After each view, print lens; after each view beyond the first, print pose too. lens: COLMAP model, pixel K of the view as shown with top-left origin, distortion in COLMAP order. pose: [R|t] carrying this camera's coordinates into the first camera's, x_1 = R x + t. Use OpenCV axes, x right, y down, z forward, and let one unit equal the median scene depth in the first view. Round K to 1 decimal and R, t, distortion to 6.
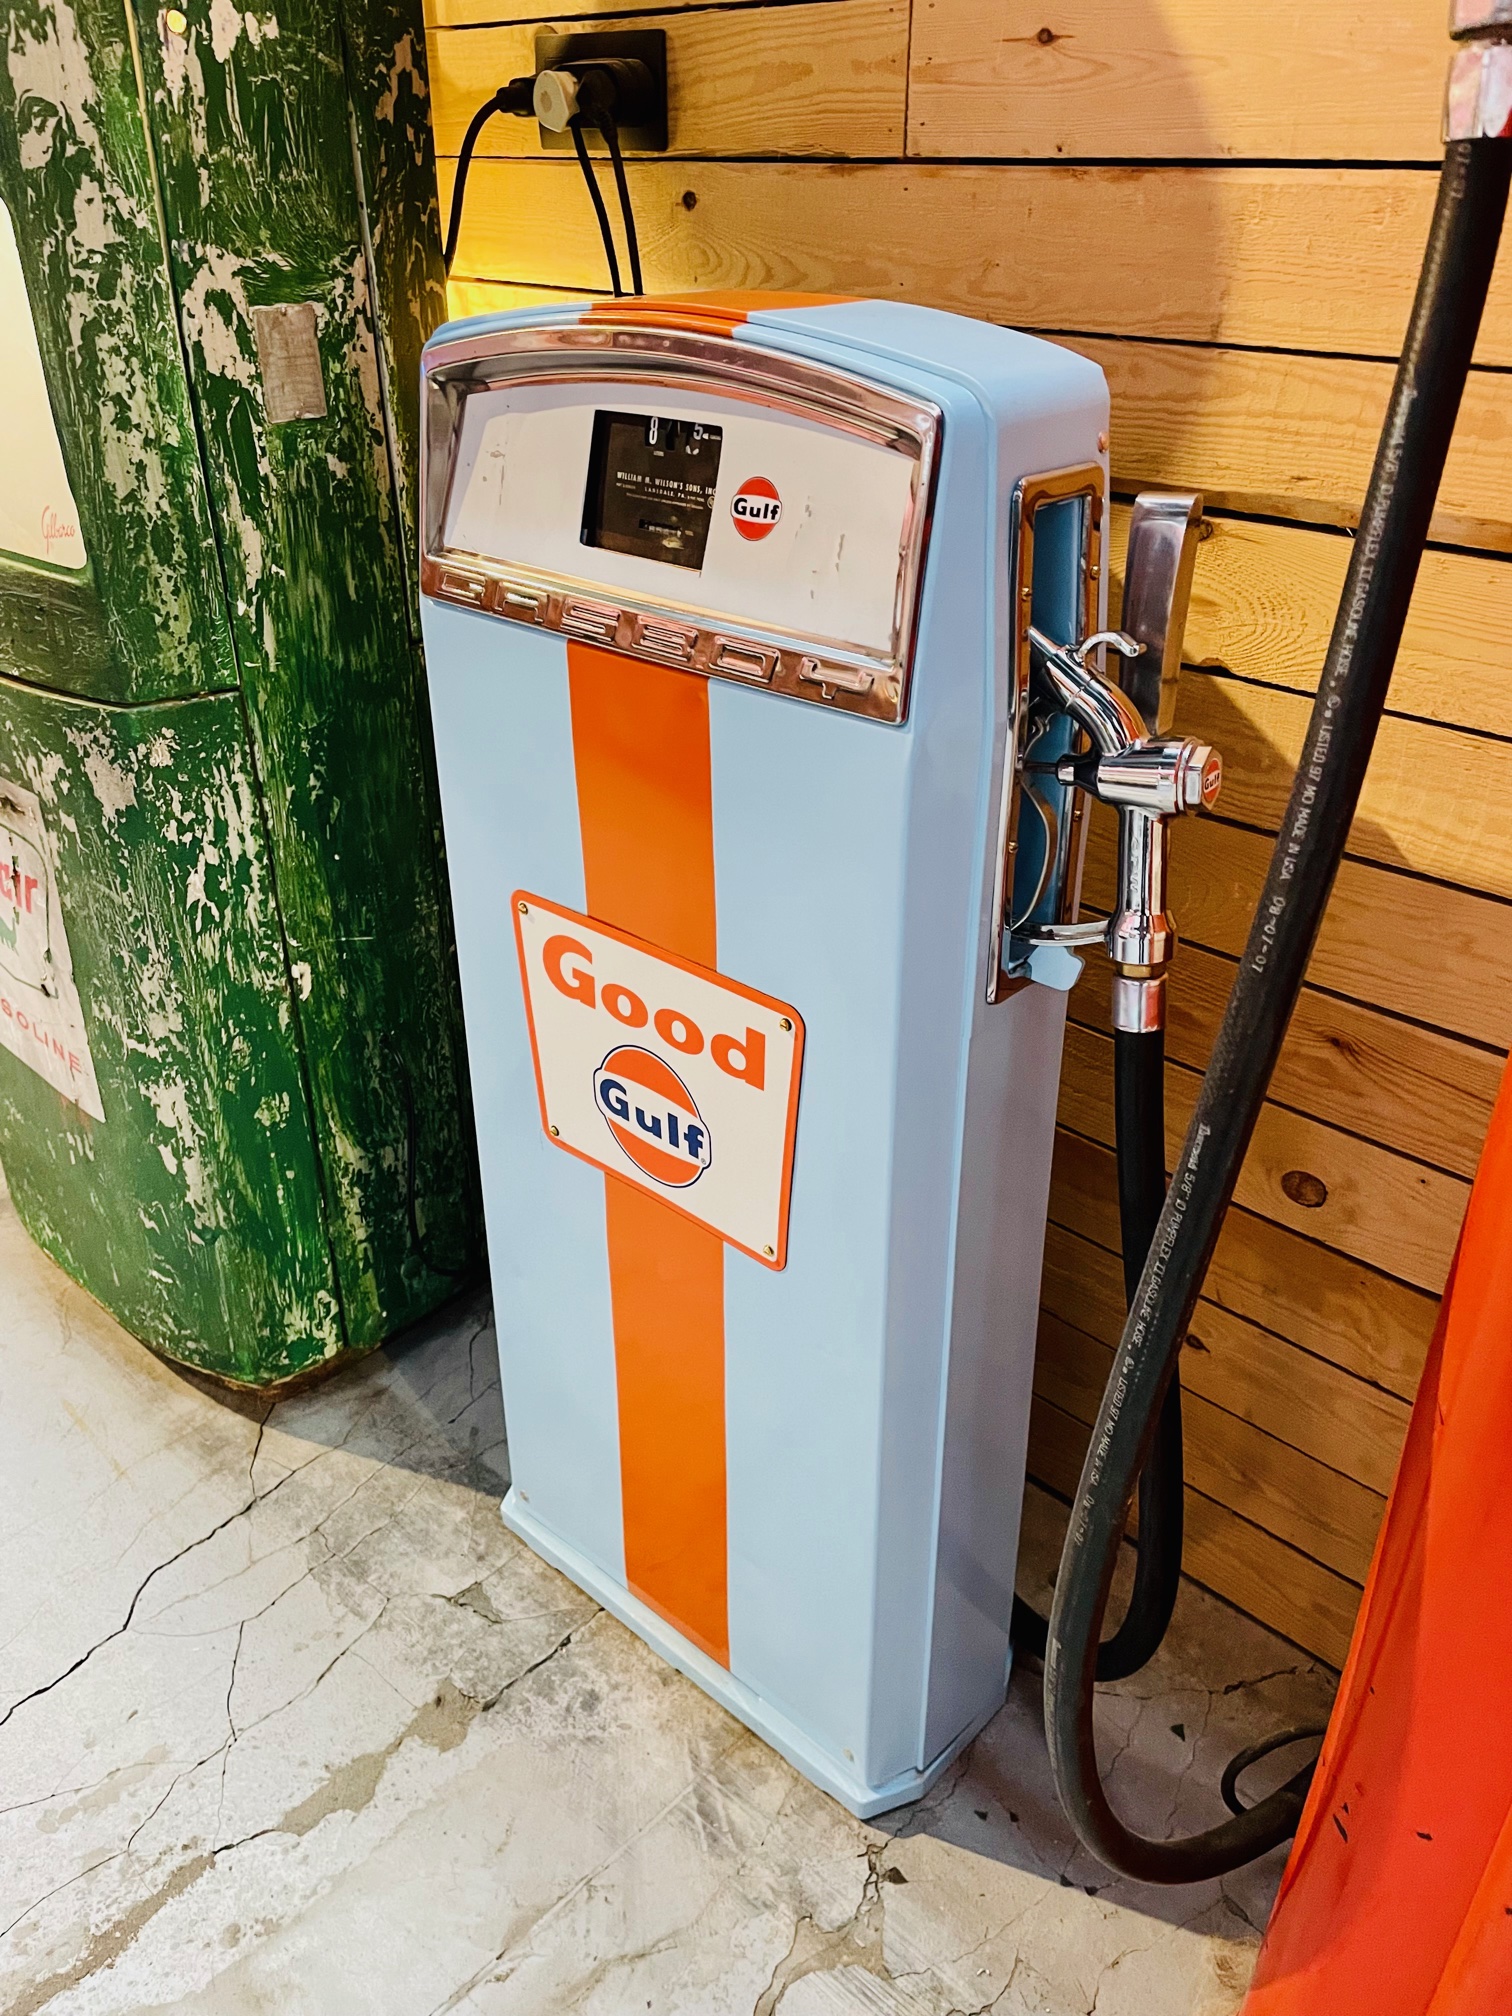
lens RADIAL K [[1517.4, 0, 760.2], [0, 1517.4, 989.5], [0, 0, 1]] dist [0.087244, -0.134355]
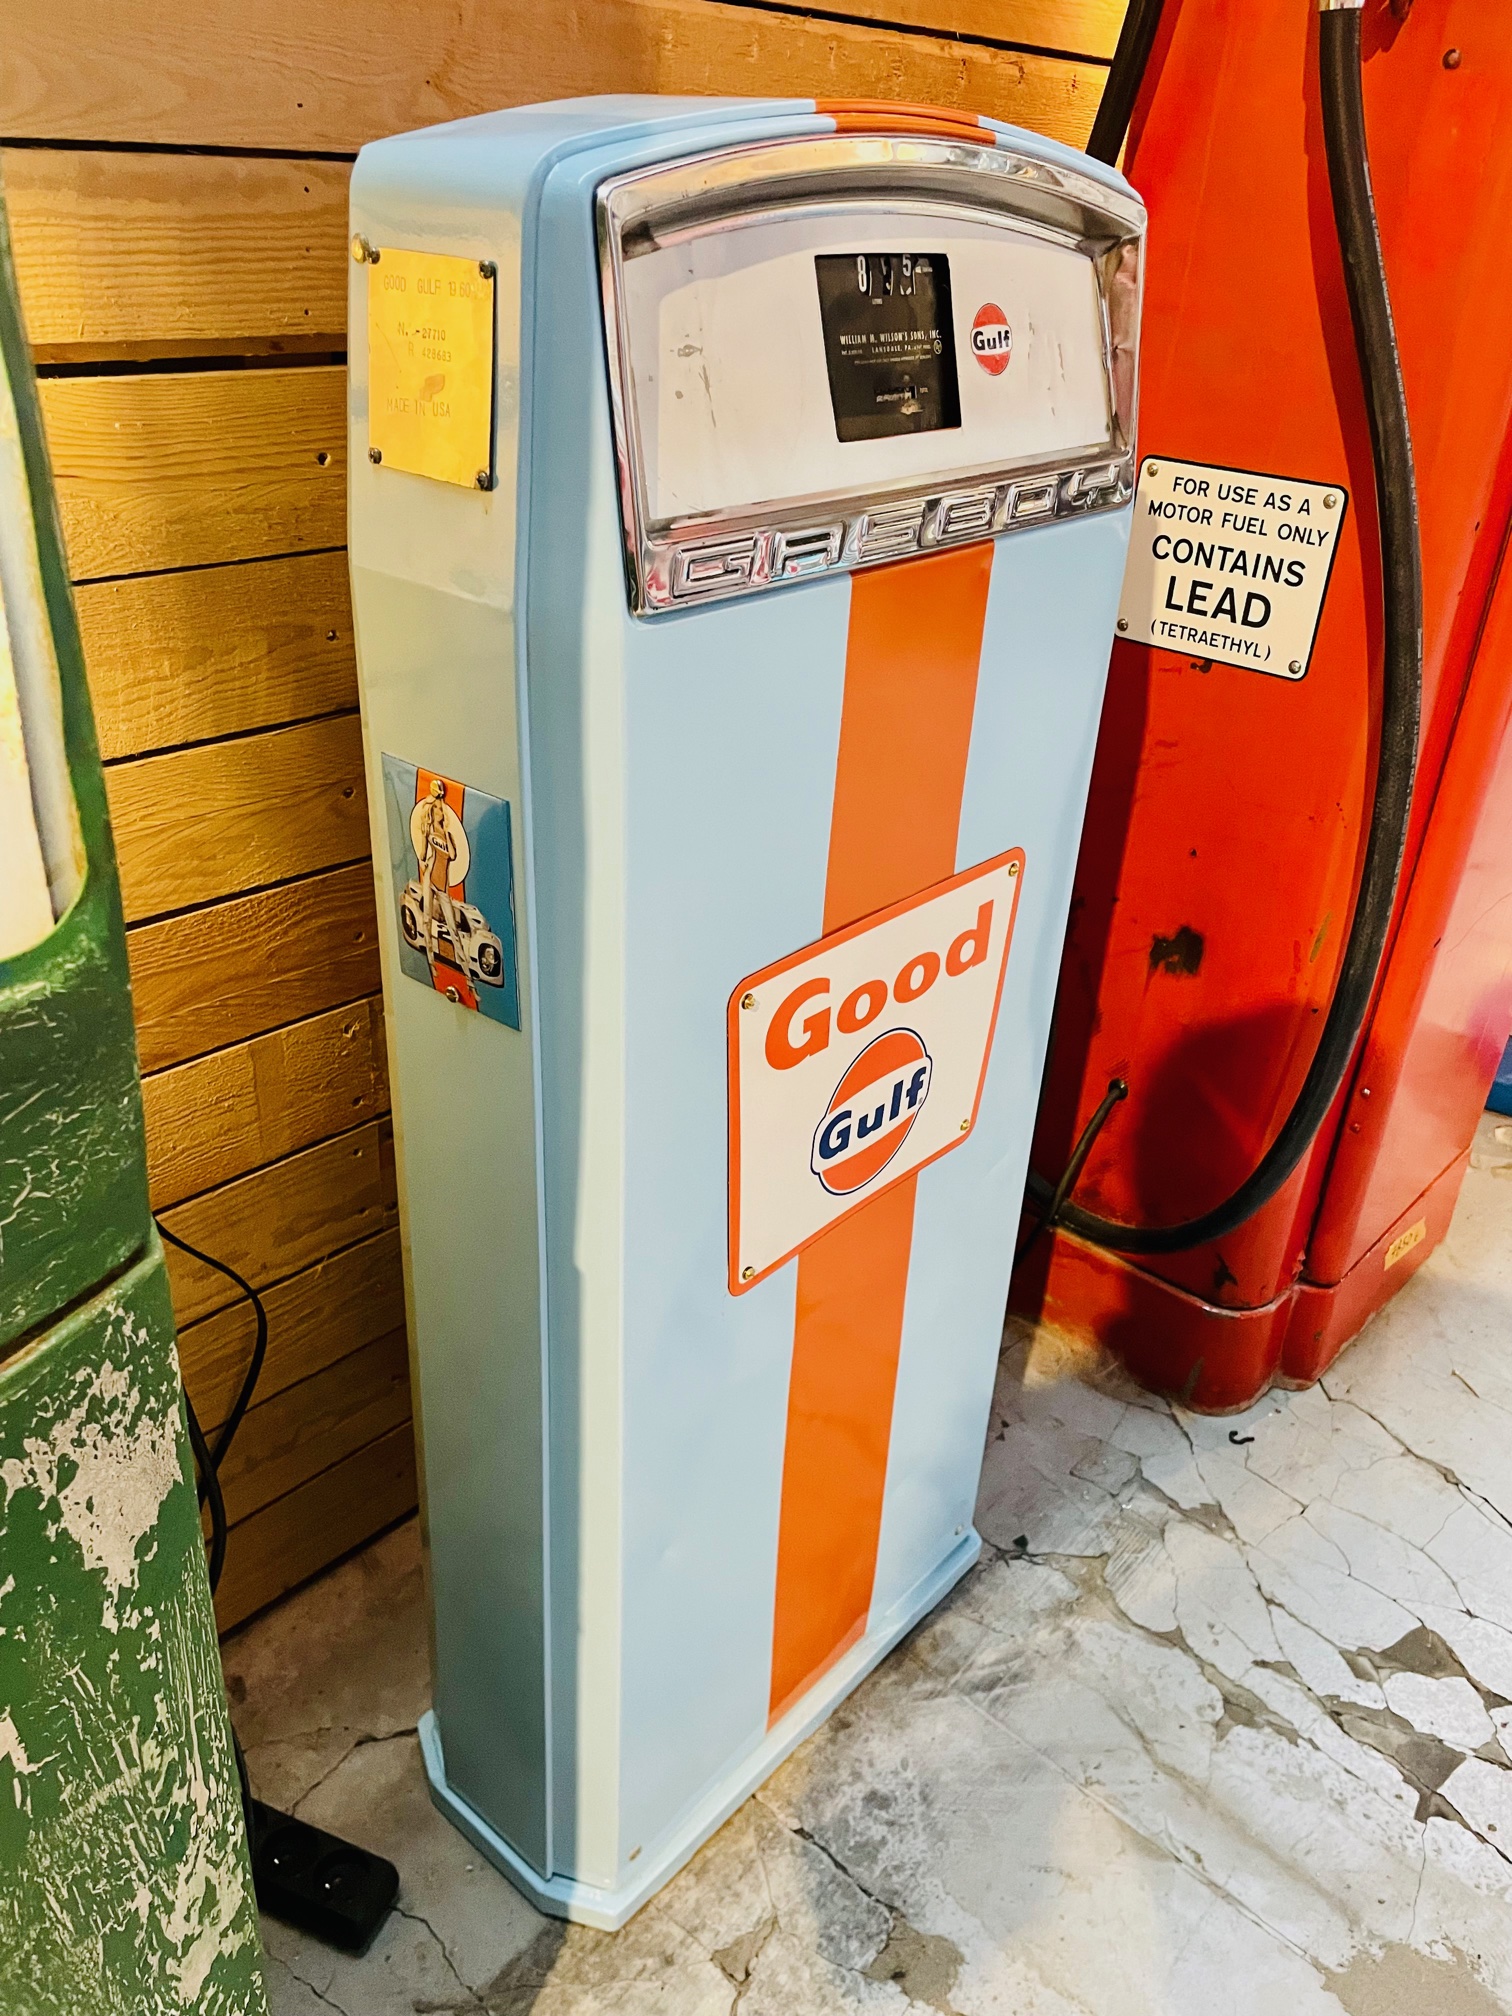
lens RADIAL K [[1526.7, 0, 744.6], [0, 1526.7, 1027.6], [0, 0, 1]] dist [0.087004, -0.129676]
pose [[-0.017016, -0.486939, 0.873270, -0.872392], [0.430961, 0.784530, 0.445854, -0.403196], [-0.902210, 0.383932, 0.196502, 0.955310]]
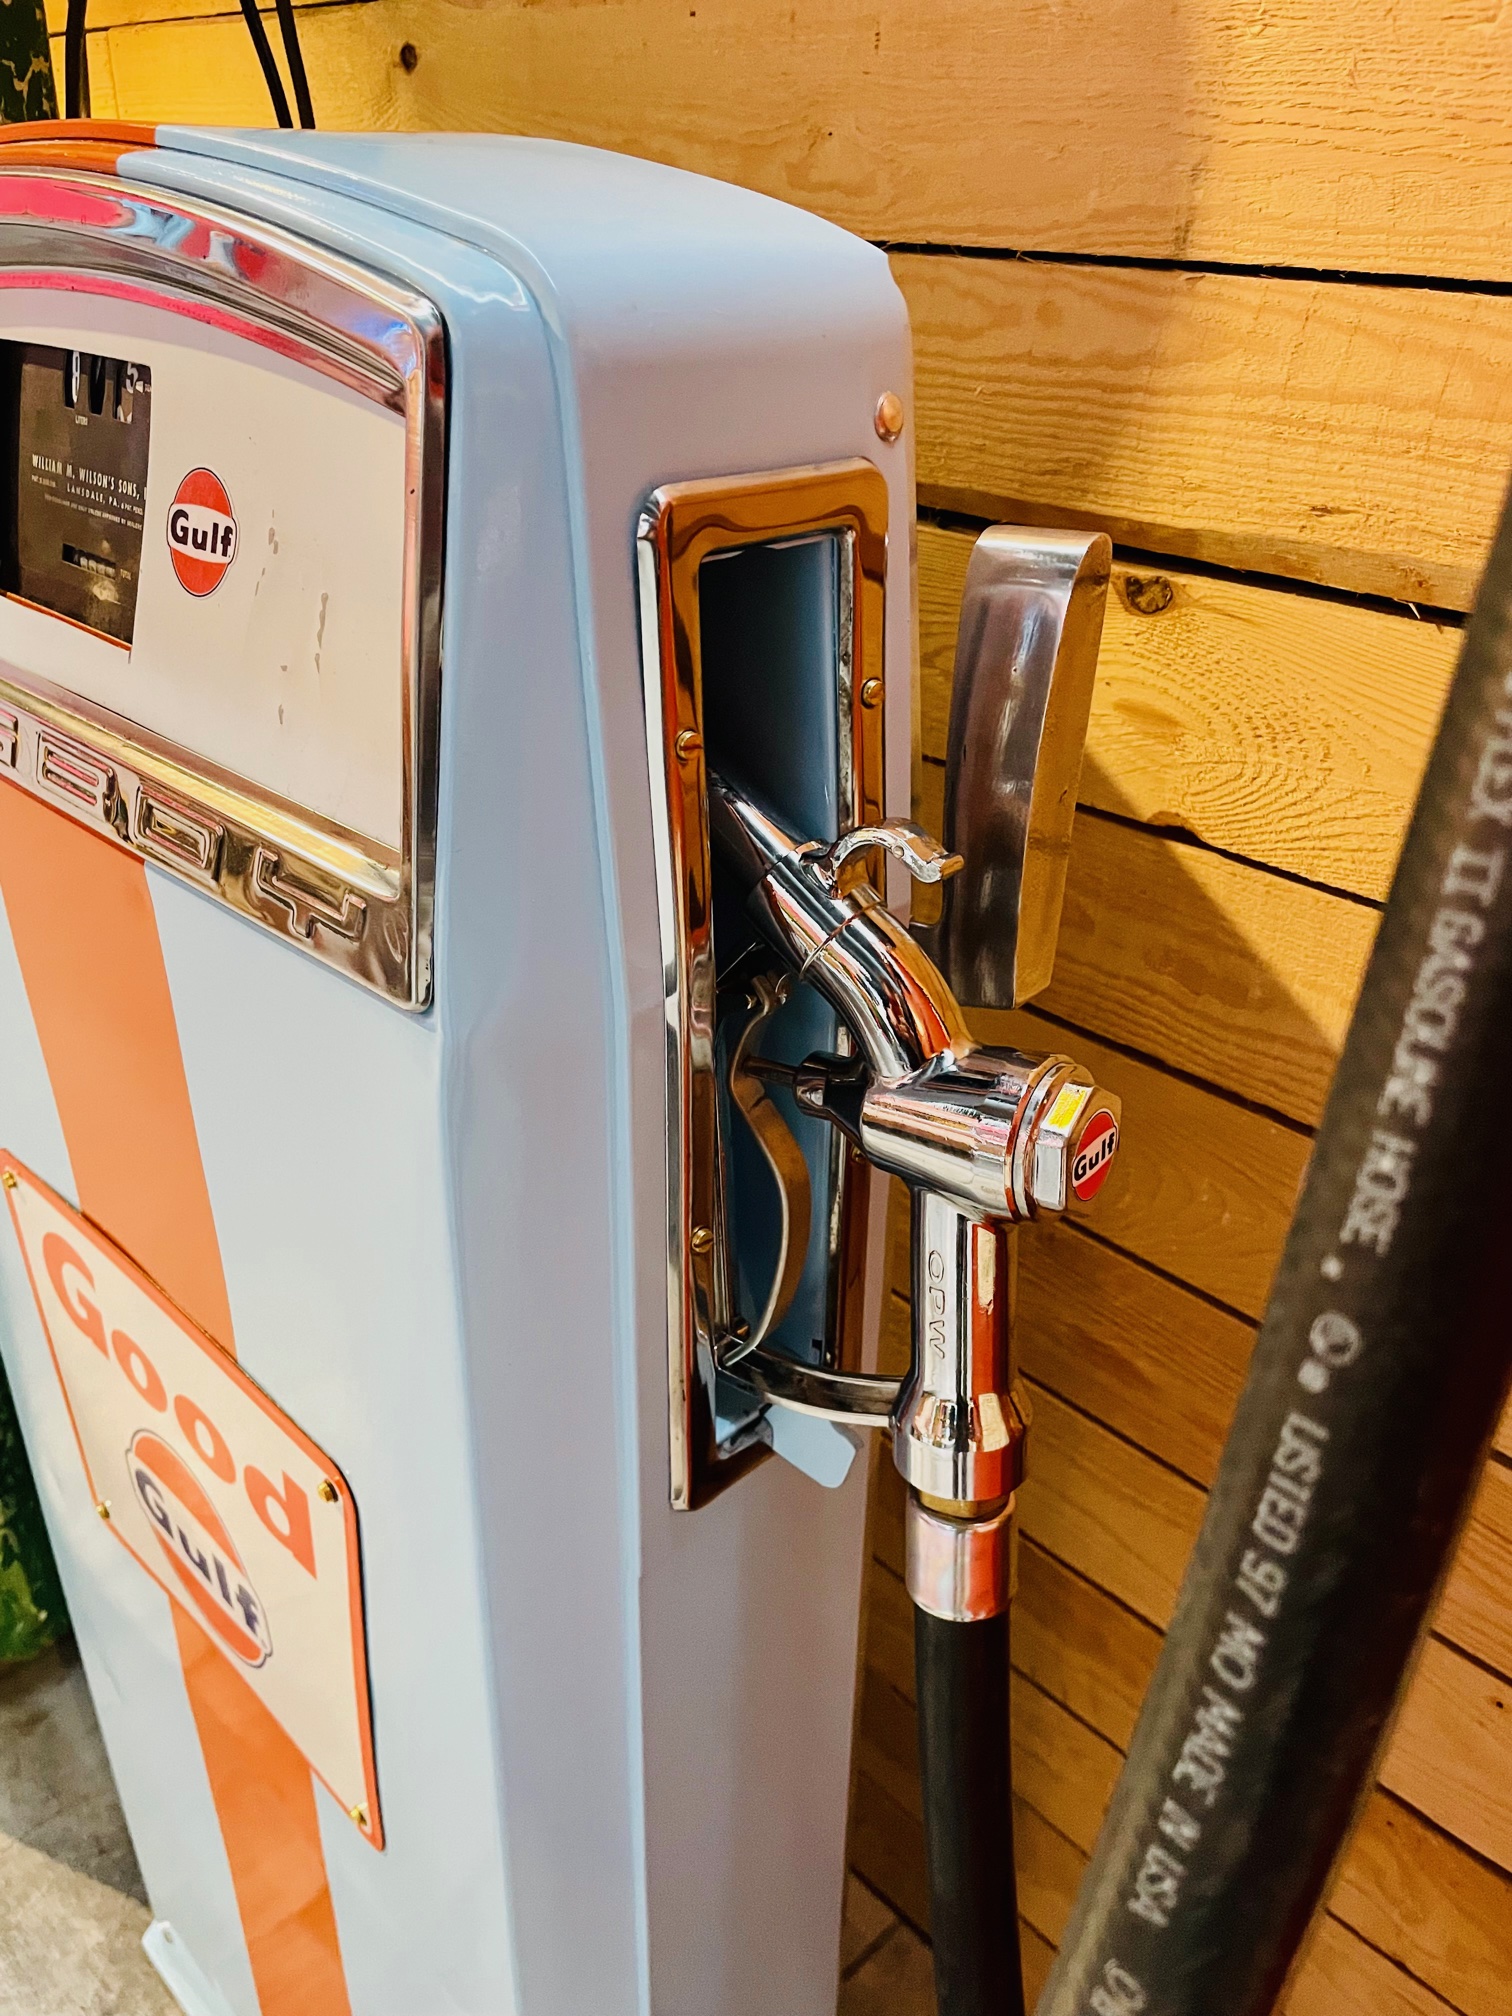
lens RADIAL K [[1535.2, 0, 756.0], [0, 1535.2, 1008.0], [0, 0, 1]] dist [0.091085, -0.140748]
pose [[0.998982, 0.037645, -0.024871, 0.166332], [-0.037722, 0.999285, -0.002620, -0.144155], [0.024754, 0.003555, 0.999687, 0.435538]]
